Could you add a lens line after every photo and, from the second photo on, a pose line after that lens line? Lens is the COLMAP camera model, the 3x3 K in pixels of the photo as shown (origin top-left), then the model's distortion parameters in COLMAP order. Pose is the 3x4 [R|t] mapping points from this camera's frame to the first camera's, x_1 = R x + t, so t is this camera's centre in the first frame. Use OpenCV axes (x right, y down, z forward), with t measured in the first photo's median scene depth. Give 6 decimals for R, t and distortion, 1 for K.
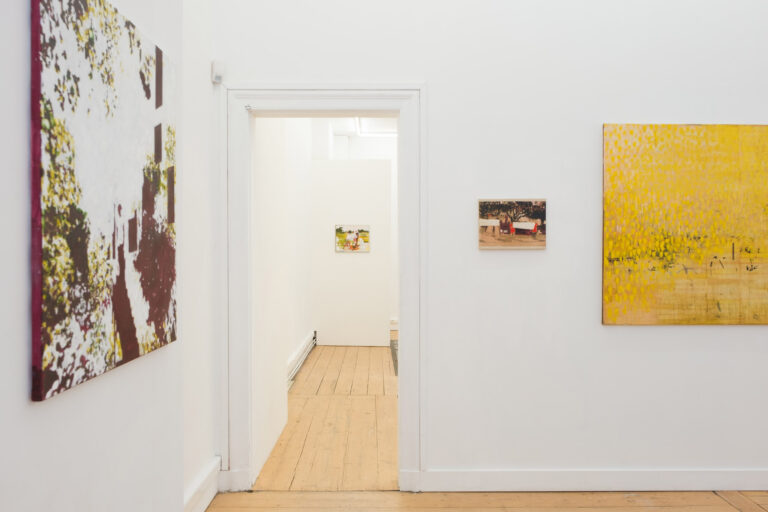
lens RADIAL K [[683.2, 0, 414.1], [0, 683.2, 255.1], [0, 0, 1]] dist [-0.006688, 0.000955]
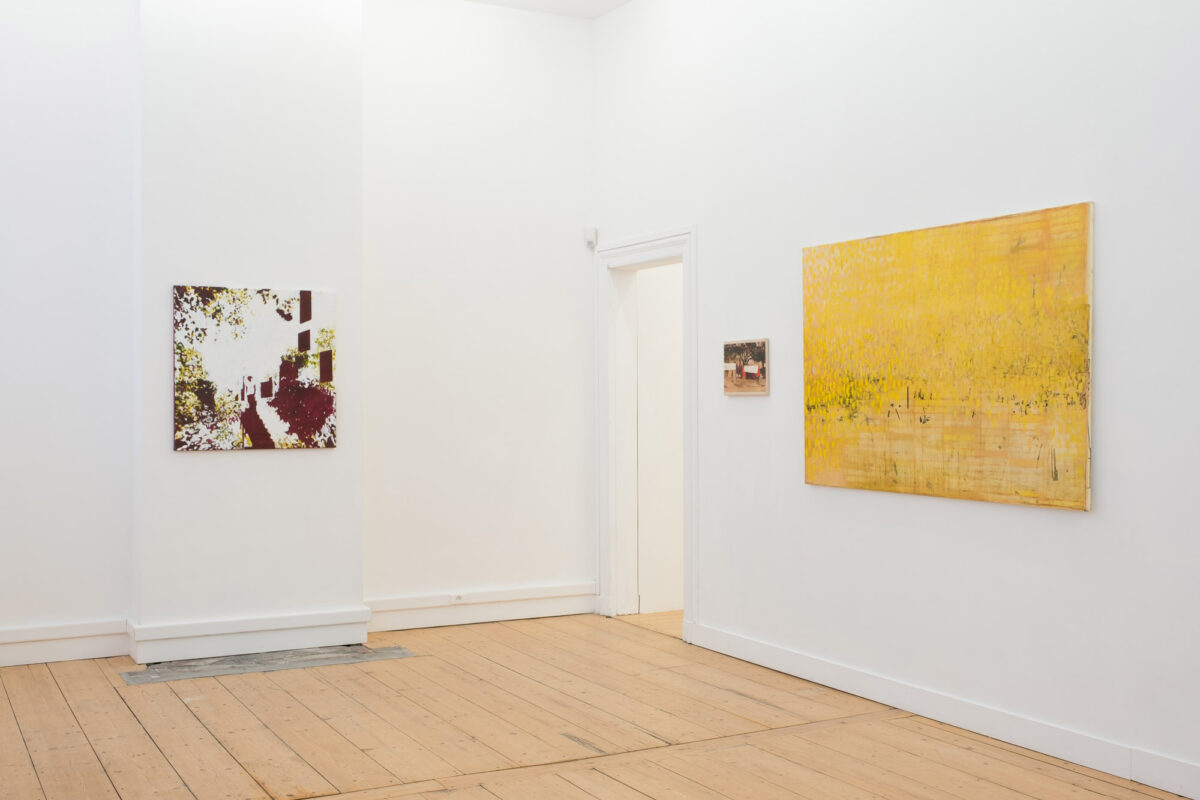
lens RADIAL K [[1293.1, 0, 599.4], [0, 1293.1, 403.4], [0, 0, 1]] dist [-0.001183, 0.000000]
pose [[0.466284, 0.003438, -0.884629, 1.587019], [-0.005231, 0.999986, 0.001129, 0.001397], [0.884620, 0.004101, 0.466295, 0.020741]]
